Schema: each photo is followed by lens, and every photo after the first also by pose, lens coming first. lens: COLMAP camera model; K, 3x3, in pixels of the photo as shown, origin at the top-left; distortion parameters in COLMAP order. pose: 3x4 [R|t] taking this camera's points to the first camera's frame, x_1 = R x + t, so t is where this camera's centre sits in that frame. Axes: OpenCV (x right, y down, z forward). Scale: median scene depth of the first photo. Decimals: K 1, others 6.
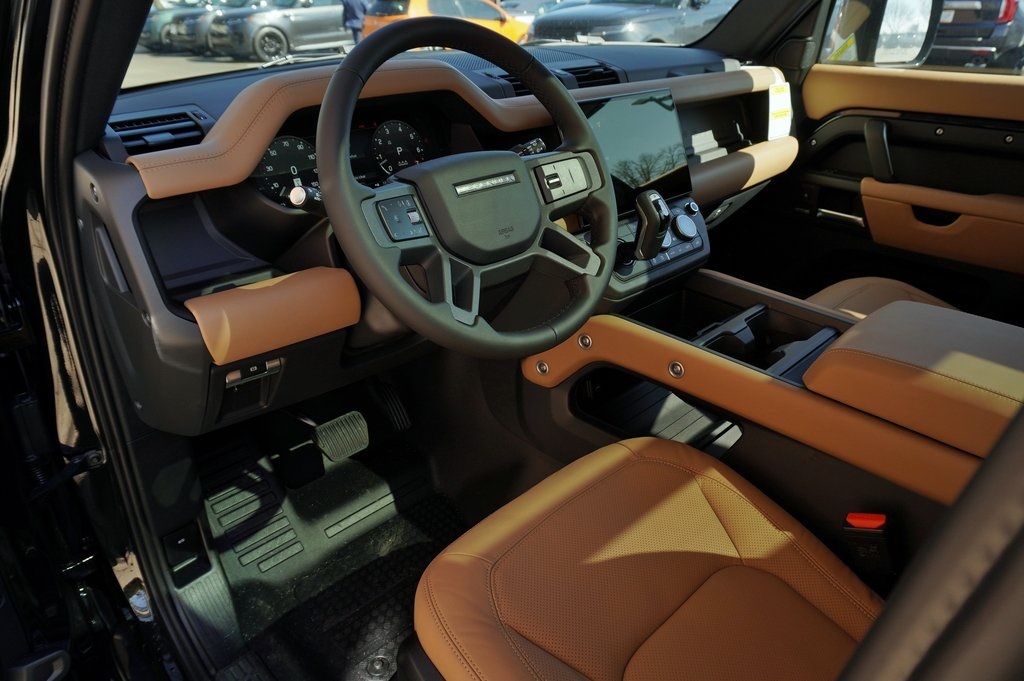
lens RADIAL K [[684.8, 0, 512.0], [0, 684.8, 340.5], [0, 0, 1]] dist [-0.051756, 0.041409]
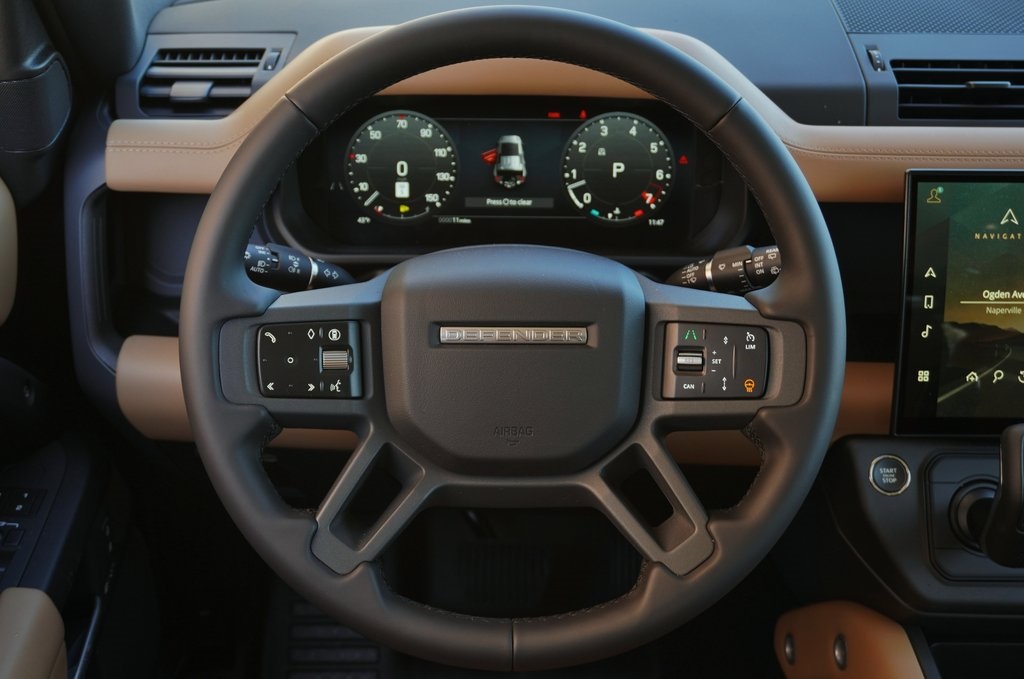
lens RADIAL K [[1281.0, 0, 506.0], [0, 1281.0, 349.8], [0, 0, 1]] dist [0.010257, 0.023672]
pose [[0.719096, 0.367025, -0.590079, 0.368961], [-0.323570, 0.928321, 0.183092, -0.266903], [0.614982, 0.059271, 0.786310, 0.141756]]
